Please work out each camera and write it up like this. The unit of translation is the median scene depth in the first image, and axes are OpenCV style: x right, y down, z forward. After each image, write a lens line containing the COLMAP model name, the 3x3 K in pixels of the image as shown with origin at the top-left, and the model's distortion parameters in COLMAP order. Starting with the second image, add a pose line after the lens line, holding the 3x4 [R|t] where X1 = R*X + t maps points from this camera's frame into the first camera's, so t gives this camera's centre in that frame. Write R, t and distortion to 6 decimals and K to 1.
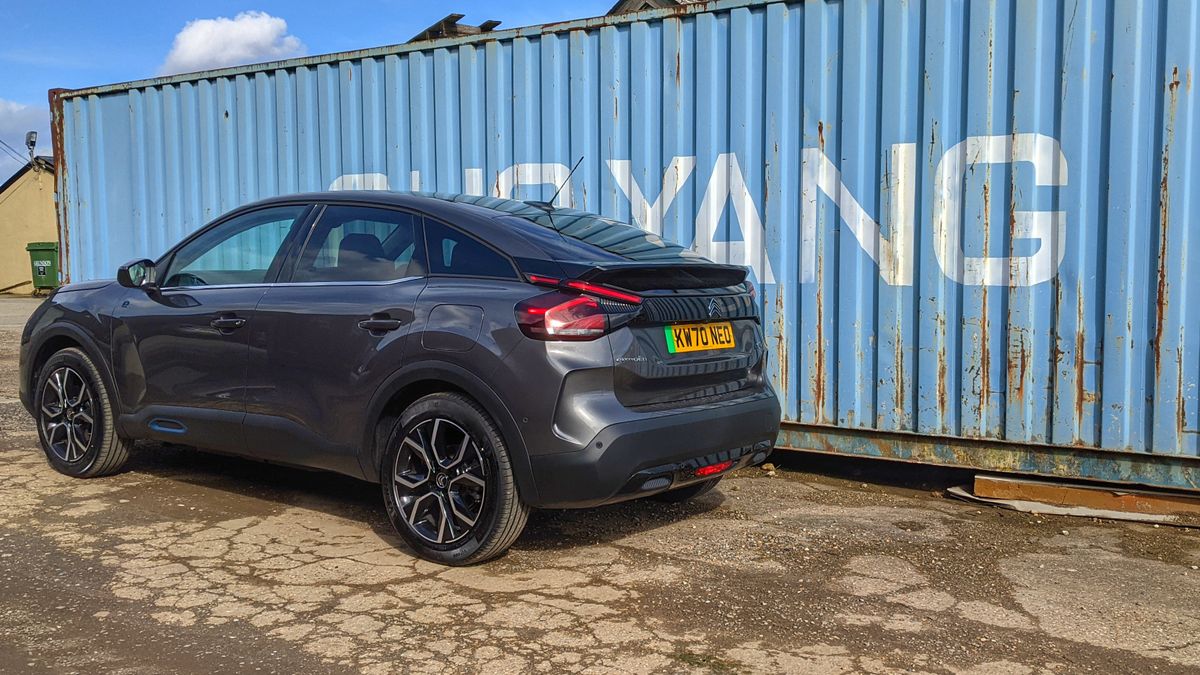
lens RADIAL K [[1078.2, 0, 600.0], [0, 1078.2, 337.5], [0, 0, 1]] dist [0.011804, -0.007929]
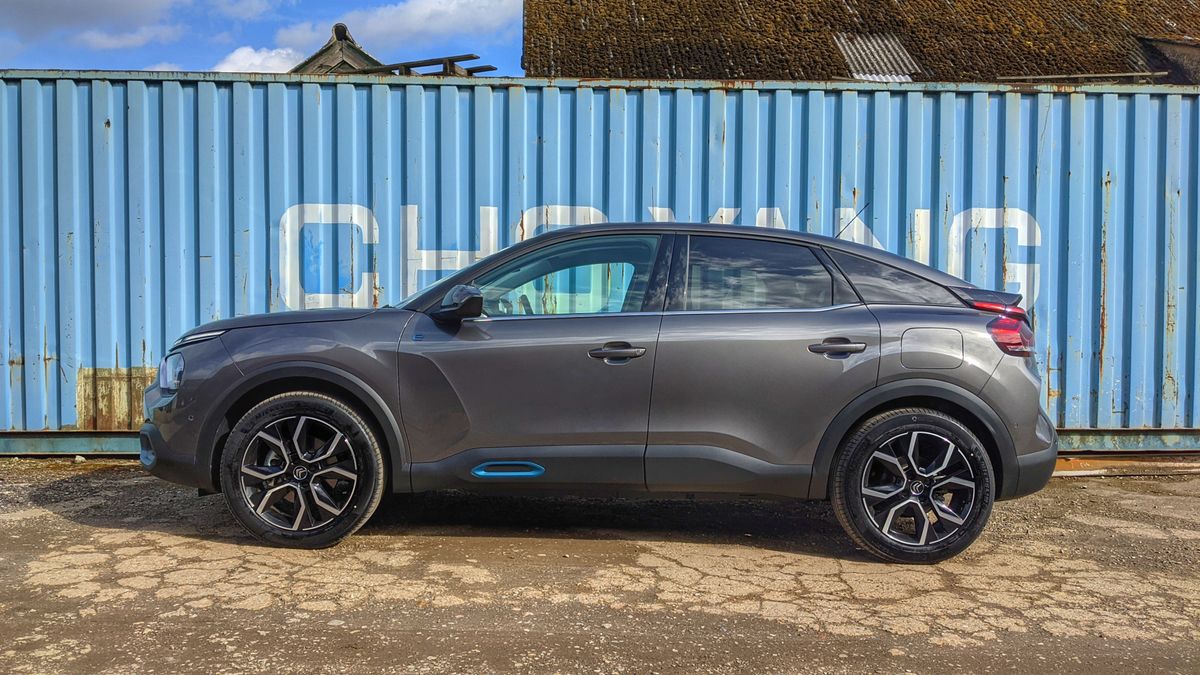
lens RADIAL K [[933.7, 0, 600.0], [0, 933.7, 337.5], [0, 0, 1]] dist [0.043306, -0.072174]
pose [[0.834300, -0.013794, 0.551139, -0.974414], [0.033507, 0.999108, -0.025716, -0.009107], [-0.550292, 0.039921, 0.834017, 0.375667]]
